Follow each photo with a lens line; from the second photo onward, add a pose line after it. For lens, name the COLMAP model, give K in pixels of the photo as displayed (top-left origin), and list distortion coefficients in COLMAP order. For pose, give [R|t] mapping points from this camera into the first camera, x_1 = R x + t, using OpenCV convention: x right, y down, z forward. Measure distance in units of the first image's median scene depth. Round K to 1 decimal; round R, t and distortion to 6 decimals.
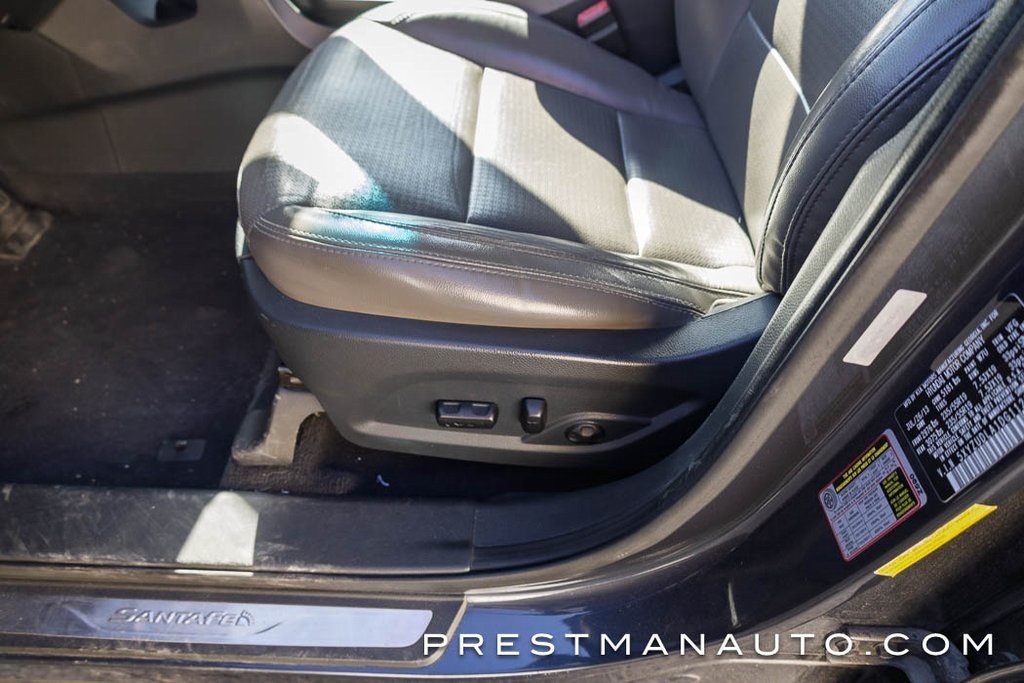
lens RADIAL K [[669.8, 0, 511.8], [0, 669.8, 340.2], [0, 0, 1]] dist [0.007973, 0.000487]
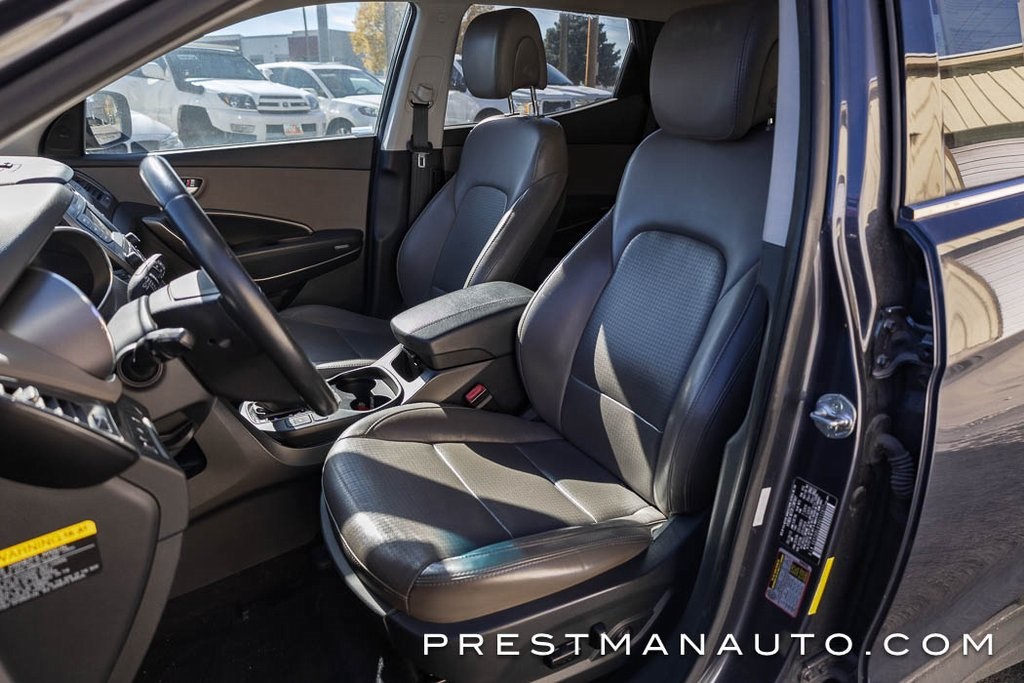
lens RADIAL K [[669.8, 0, 520.6], [0, 669.8, 336.2], [0, 0, 1]] dist [0.007973, 0.000487]
pose [[0.850496, -0.204531, 0.484586, -1.076556], [0.389285, 0.864328, -0.318424, -0.101296], [-0.353714, 0.459461, 0.814728, -0.826914]]
